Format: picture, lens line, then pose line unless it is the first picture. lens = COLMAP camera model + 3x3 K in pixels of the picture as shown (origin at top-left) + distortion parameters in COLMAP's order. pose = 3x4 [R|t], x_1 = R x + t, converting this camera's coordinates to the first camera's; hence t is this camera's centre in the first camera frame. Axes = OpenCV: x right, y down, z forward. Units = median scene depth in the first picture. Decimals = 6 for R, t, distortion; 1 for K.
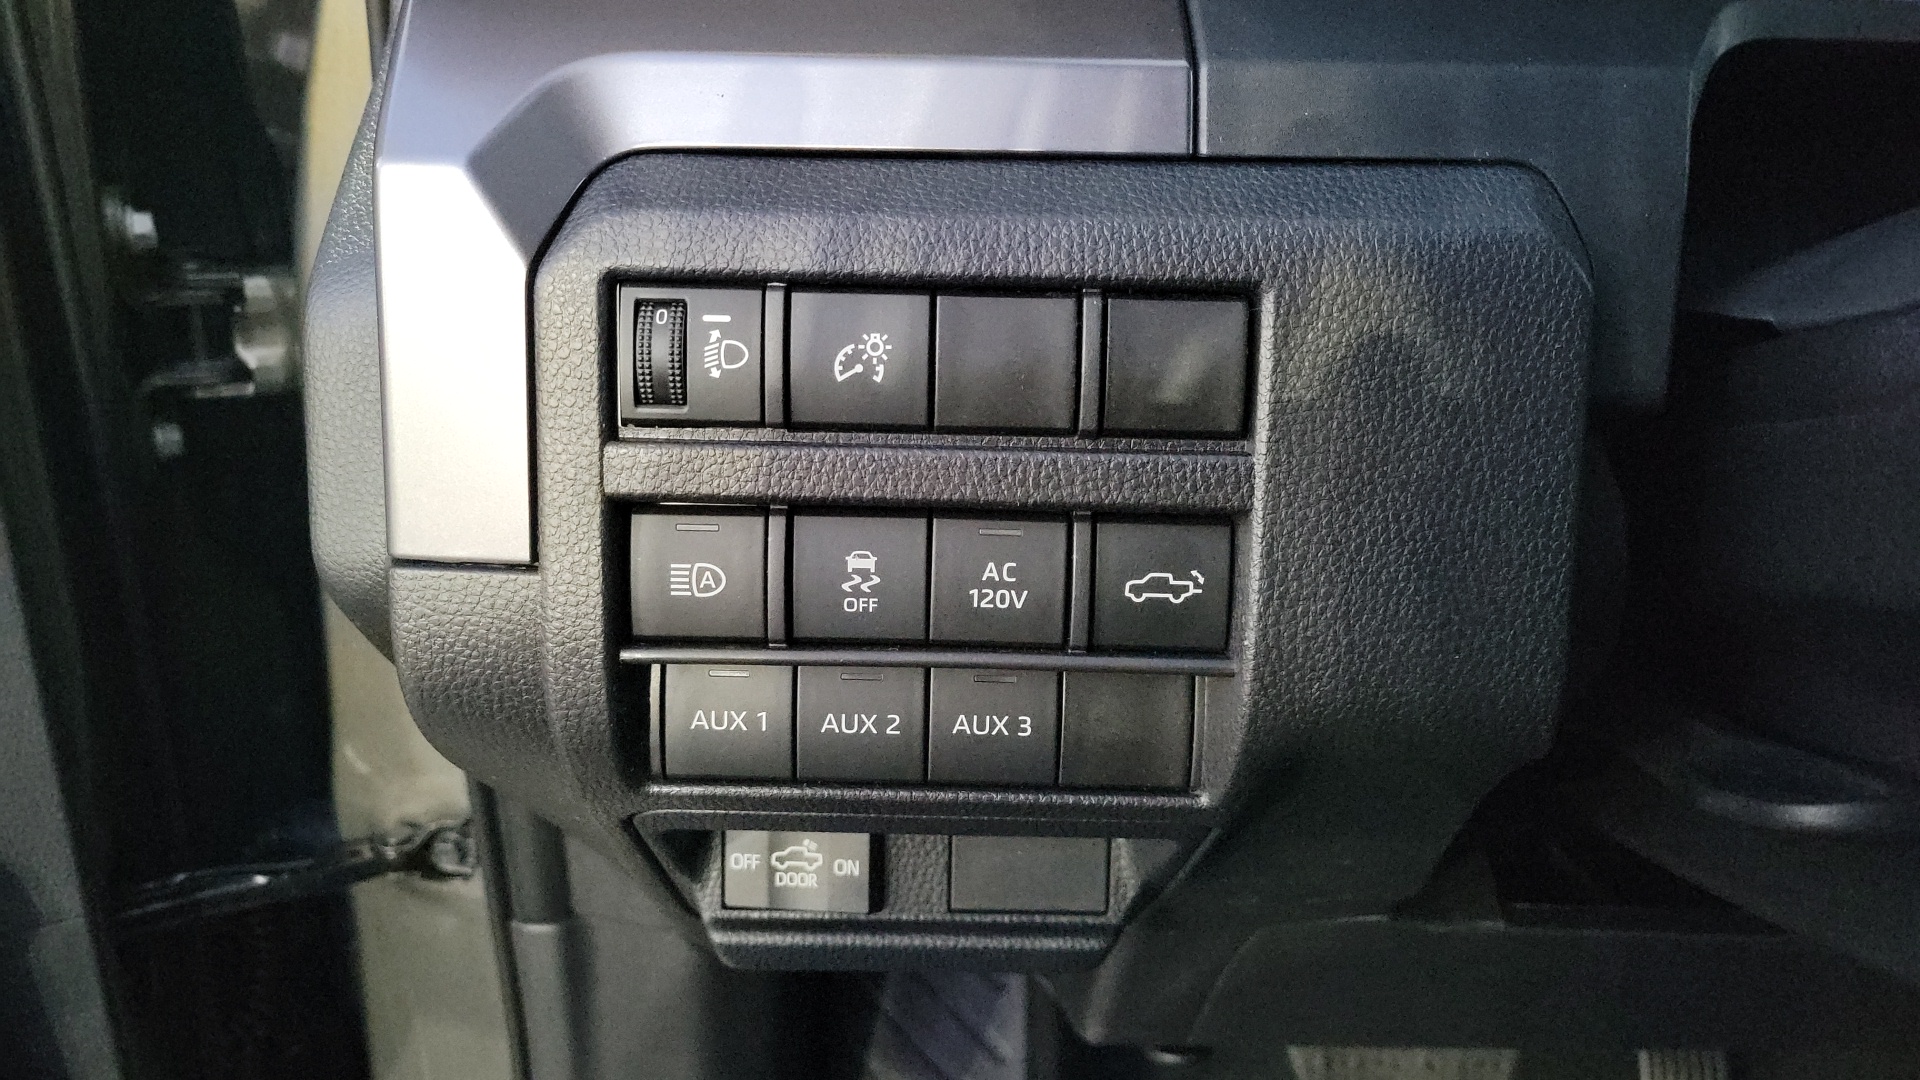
lens RADIAL K [[1460.5, 0, 947.6], [0, 1460.5, 535.1], [0, 0, 1]] dist [0.048299, -0.037231]
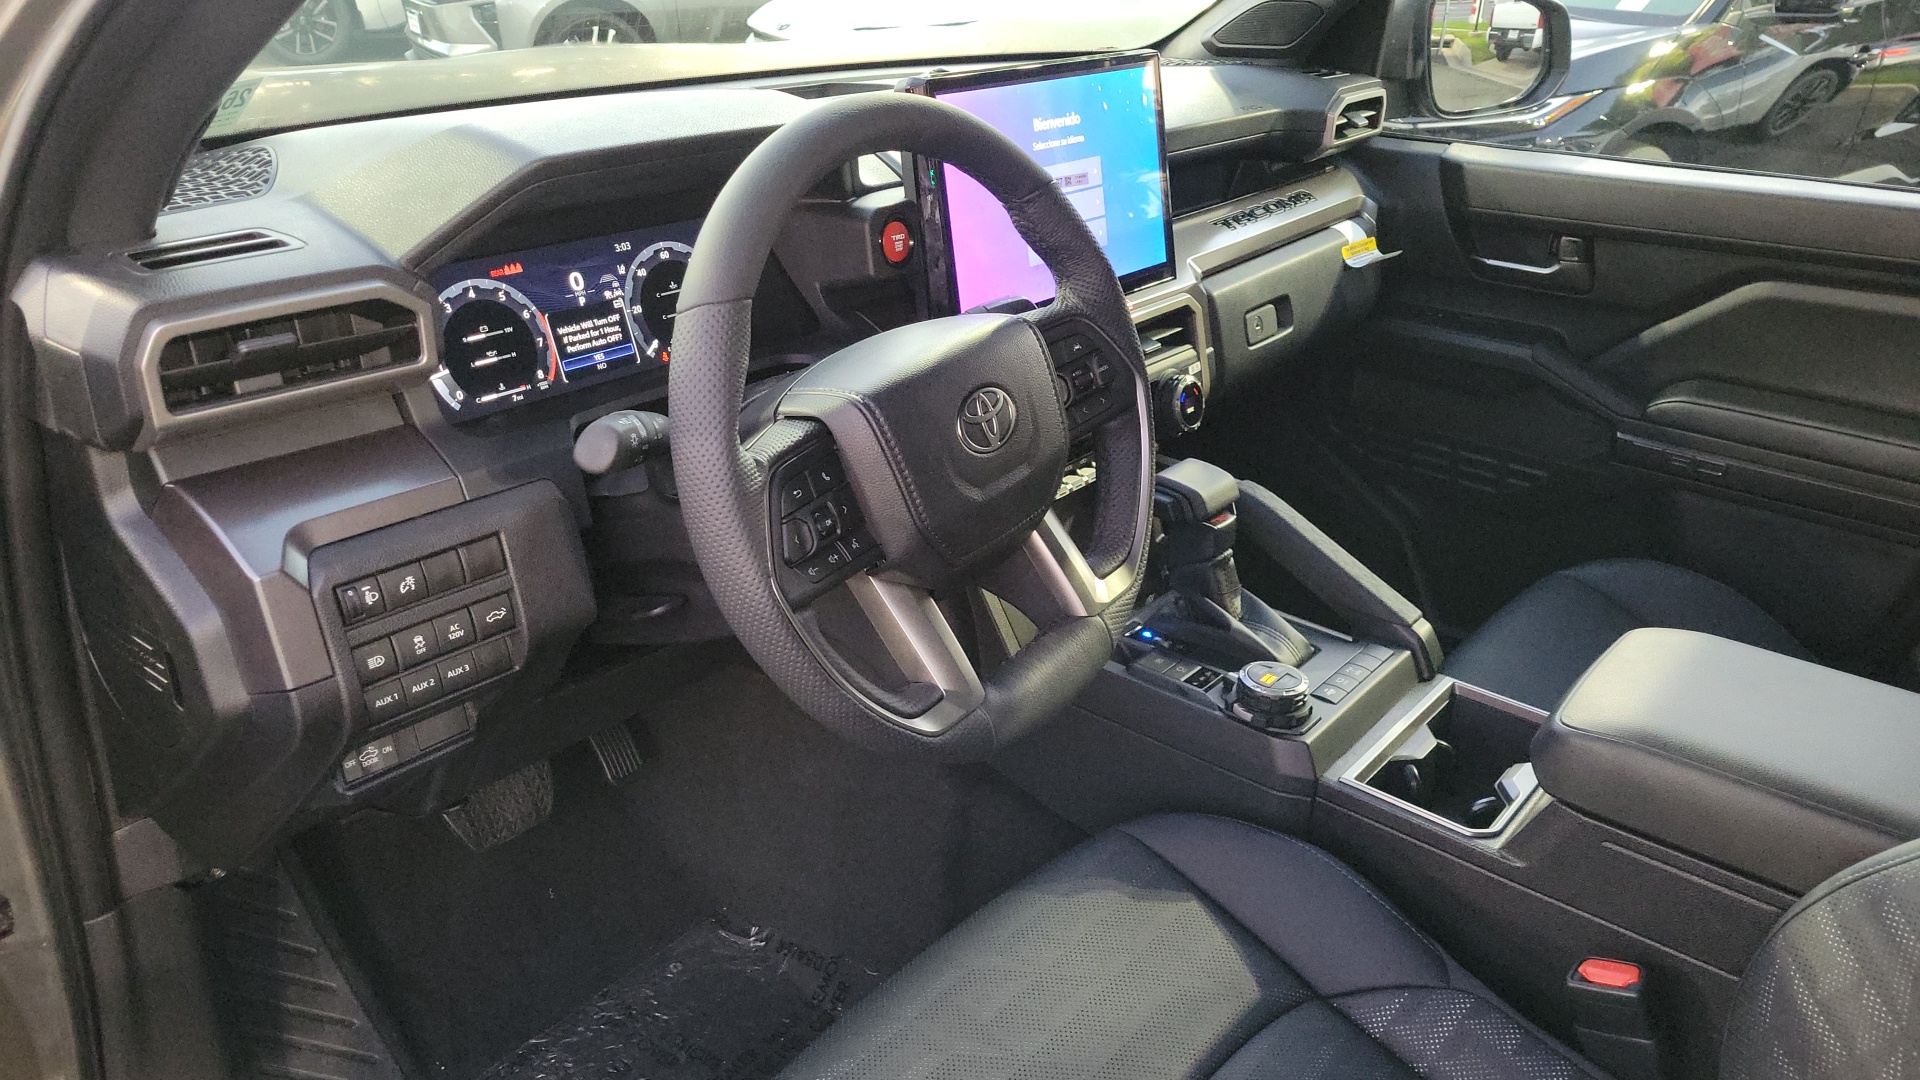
lens RADIAL K [[1460.5, 0, 955.4], [0, 1460.5, 546.4], [0, 0, 1]] dist [0.048299, -0.037231]
pose [[0.646543, -0.321670, 0.691745, -1.514564], [0.270849, 0.944473, 0.186041, -0.474216], [-0.713178, 0.067075, 0.697766, -2.266843]]
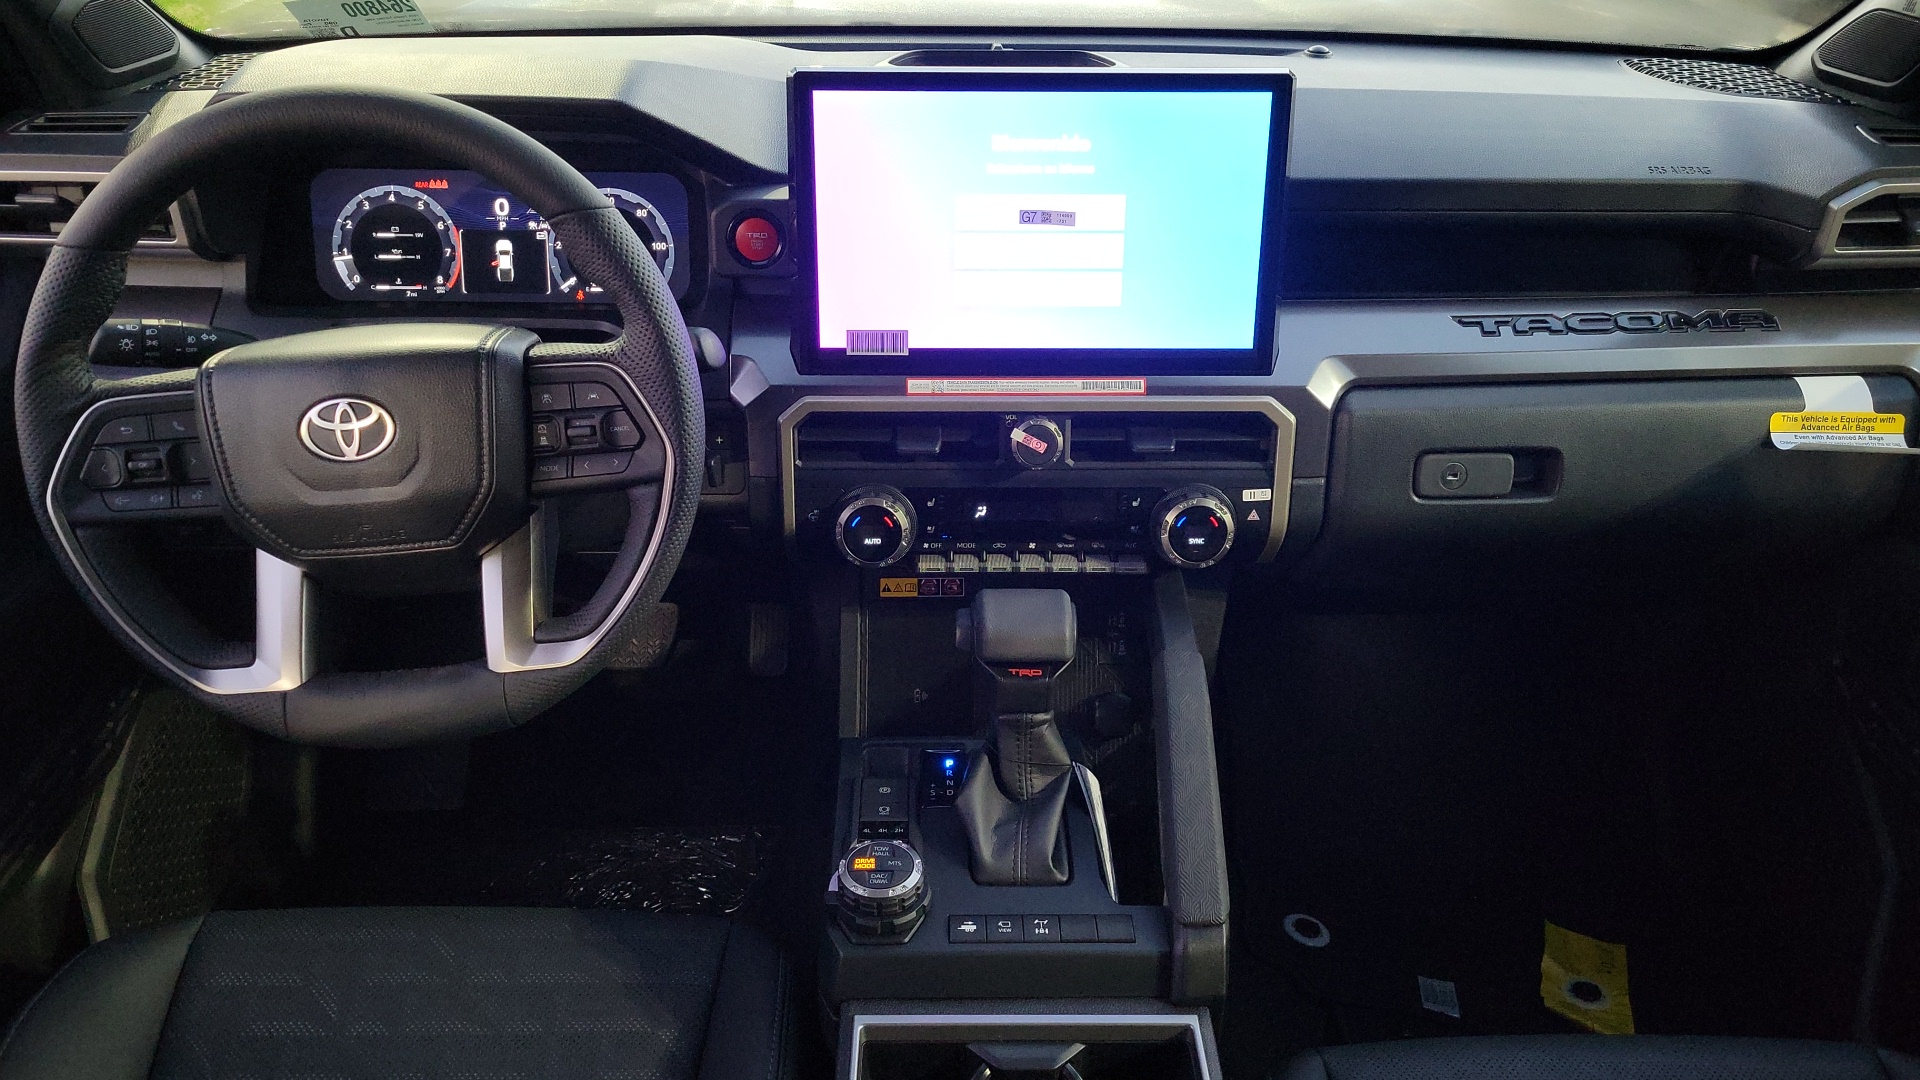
lens RADIAL K [[1460.5, 0, 959.5], [0, 1460.5, 540.7], [0, 0, 1]] dist [0.048299, -0.037231]
pose [[0.999793, -0.009012, -0.018243, 2.393325], [0.011576, 0.989259, 0.145716, -0.324716], [0.016733, -0.145897, 0.989158, -3.289597]]
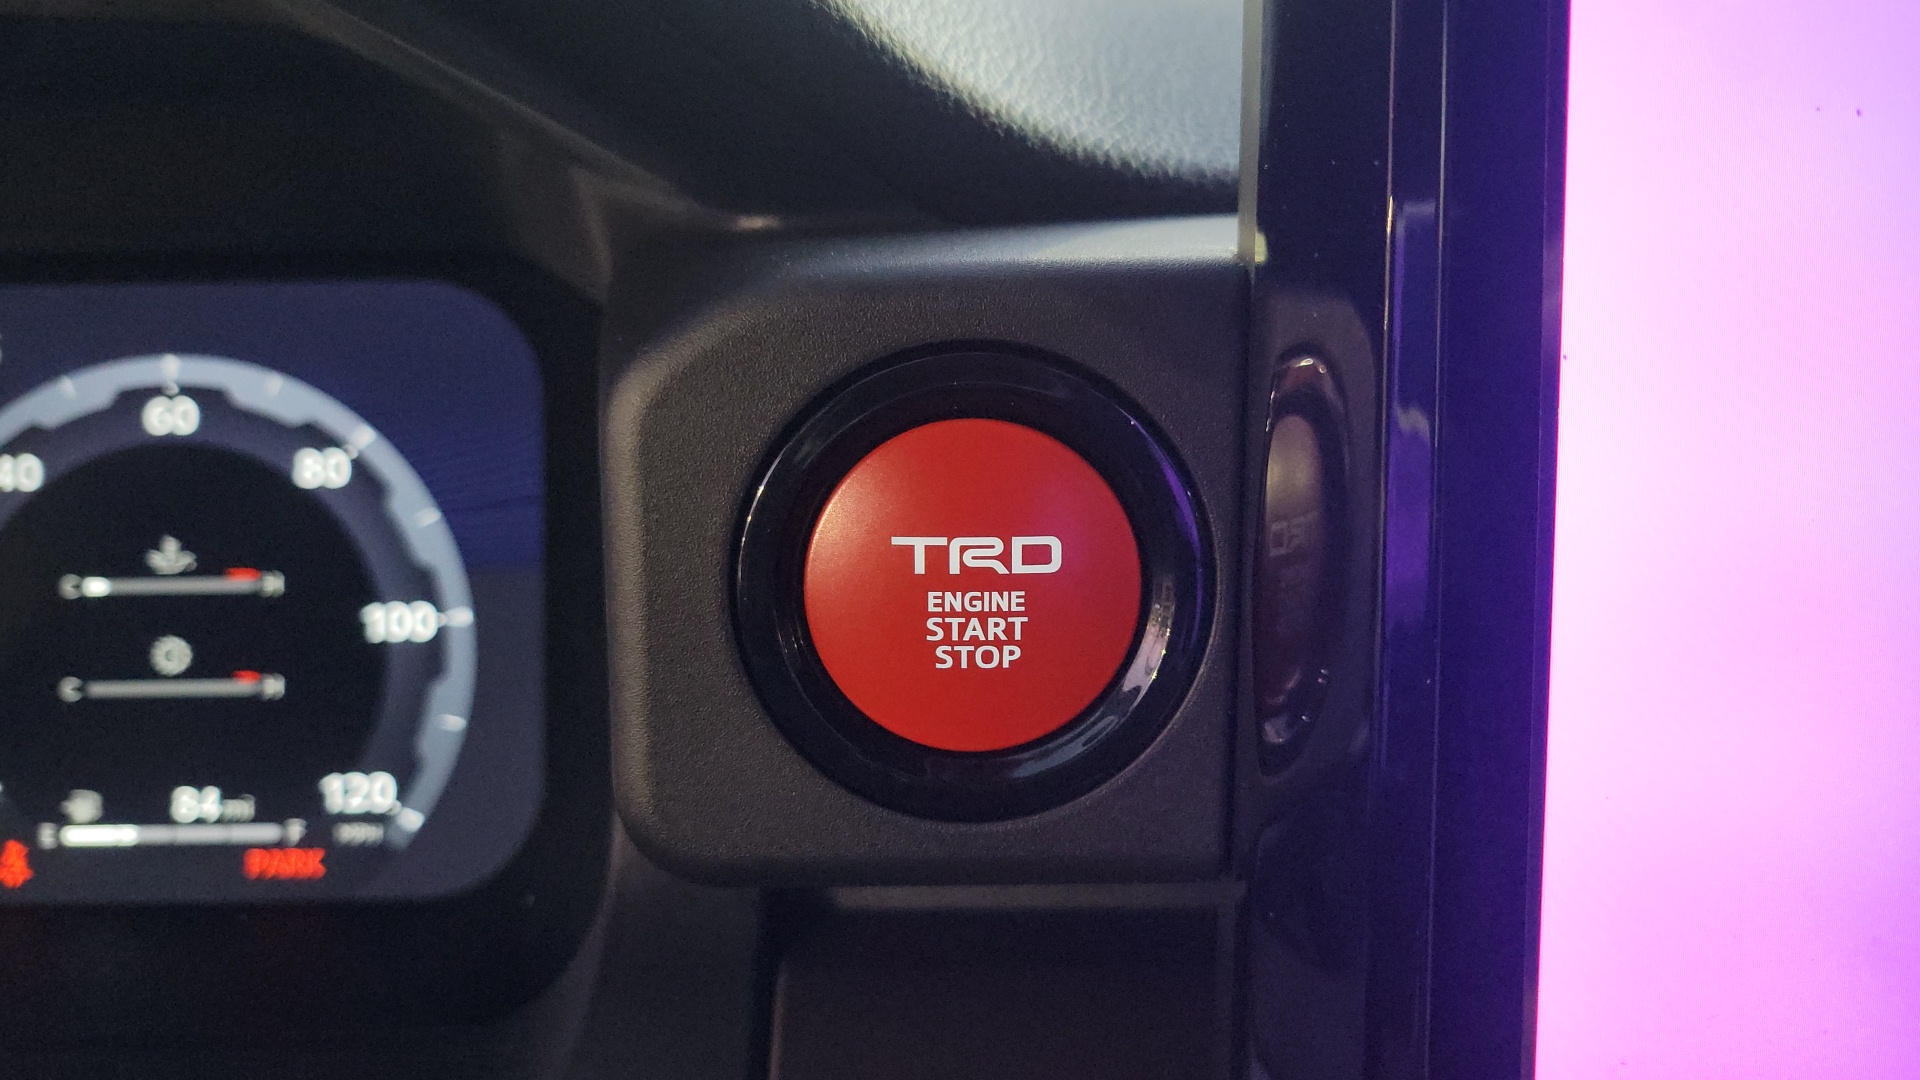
lens RADIAL K [[1460.5, 0, 954.9], [0, 1460.5, 549.6], [0, 0, 1]] dist [0.048299, -0.037231]
pose [[0.999274, -0.032811, -0.019383, 1.758386], [0.031373, 0.997030, -0.070338, -0.547287], [0.021633, 0.069679, 0.997335, 0.412474]]
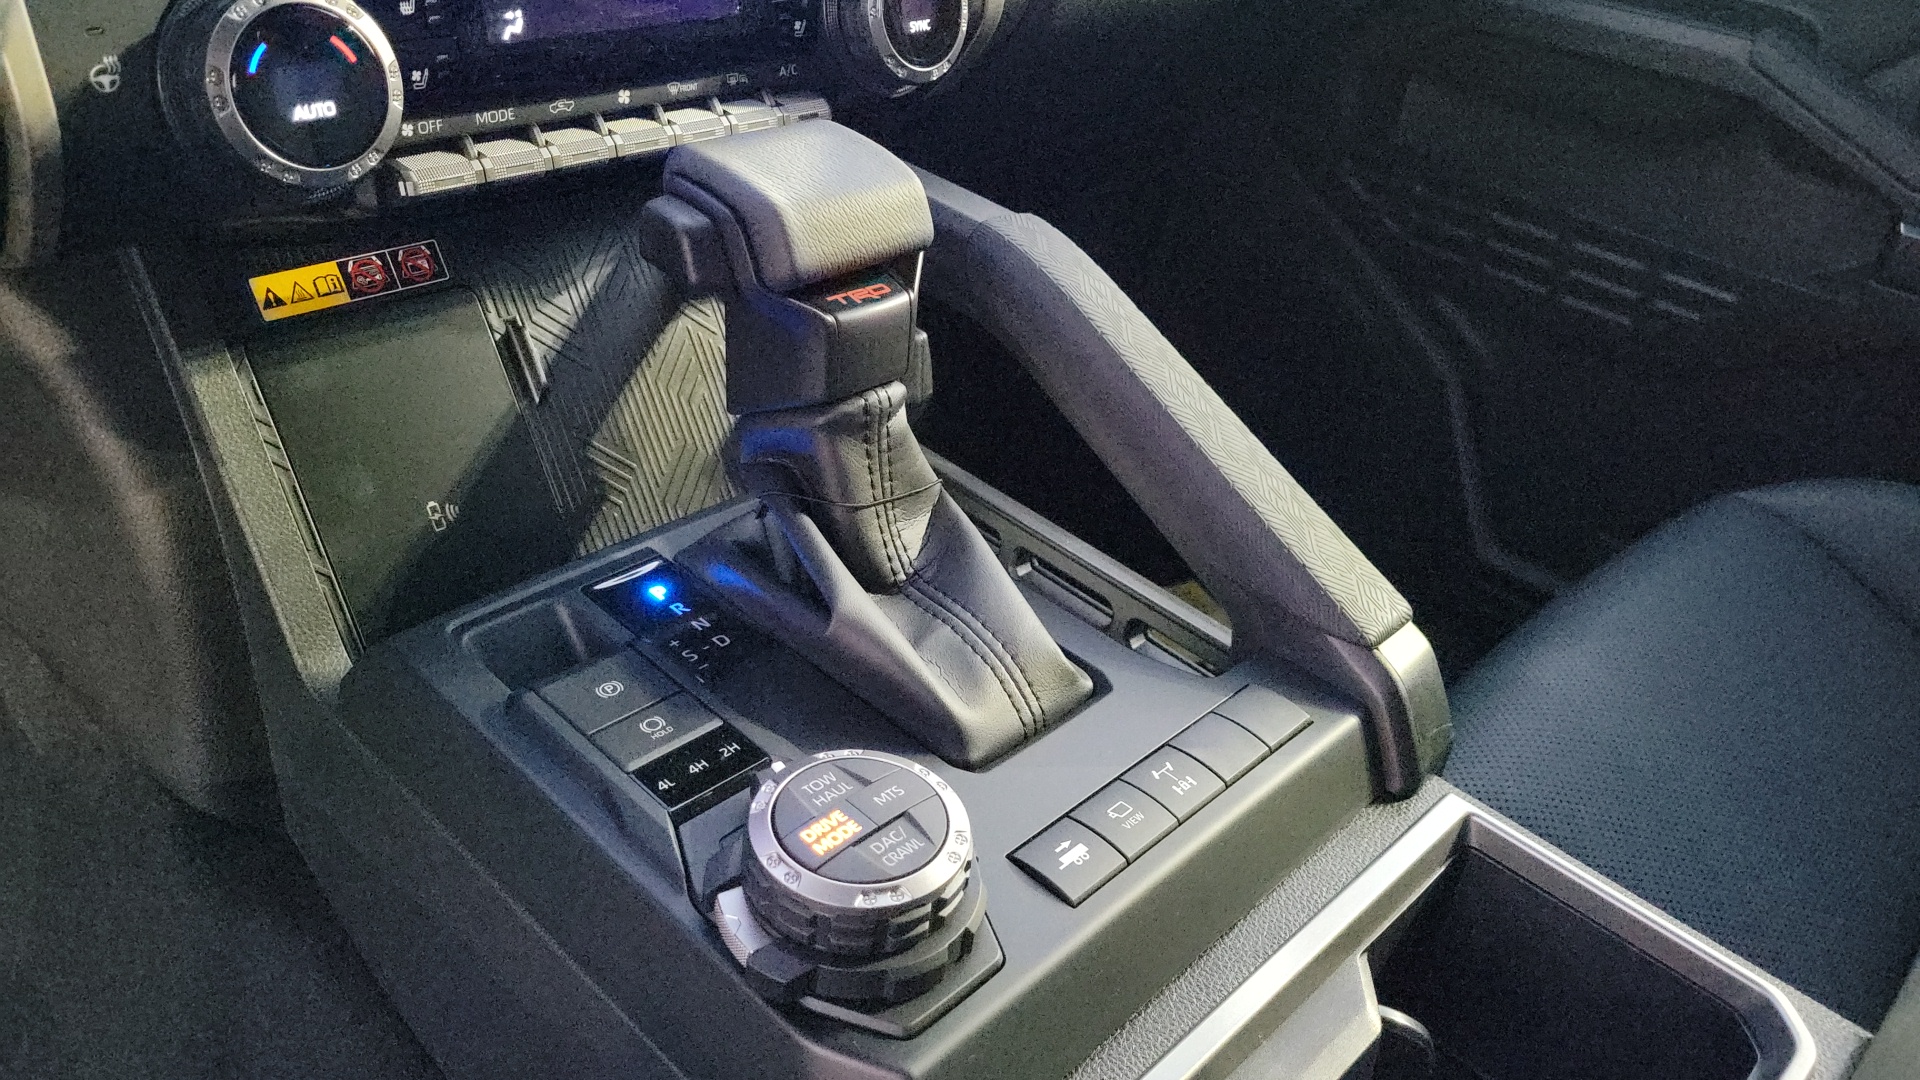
lens RADIAL K [[1460.5, 0, 948.9], [0, 1460.5, 524.1], [0, 0, 1]] dist [0.048299, -0.037231]
pose [[0.714297, -0.332512, 0.615805, 1.426110], [0.186286, 0.938511, 0.290681, 0.368257], [-0.674595, -0.092917, 0.732317, -0.824084]]
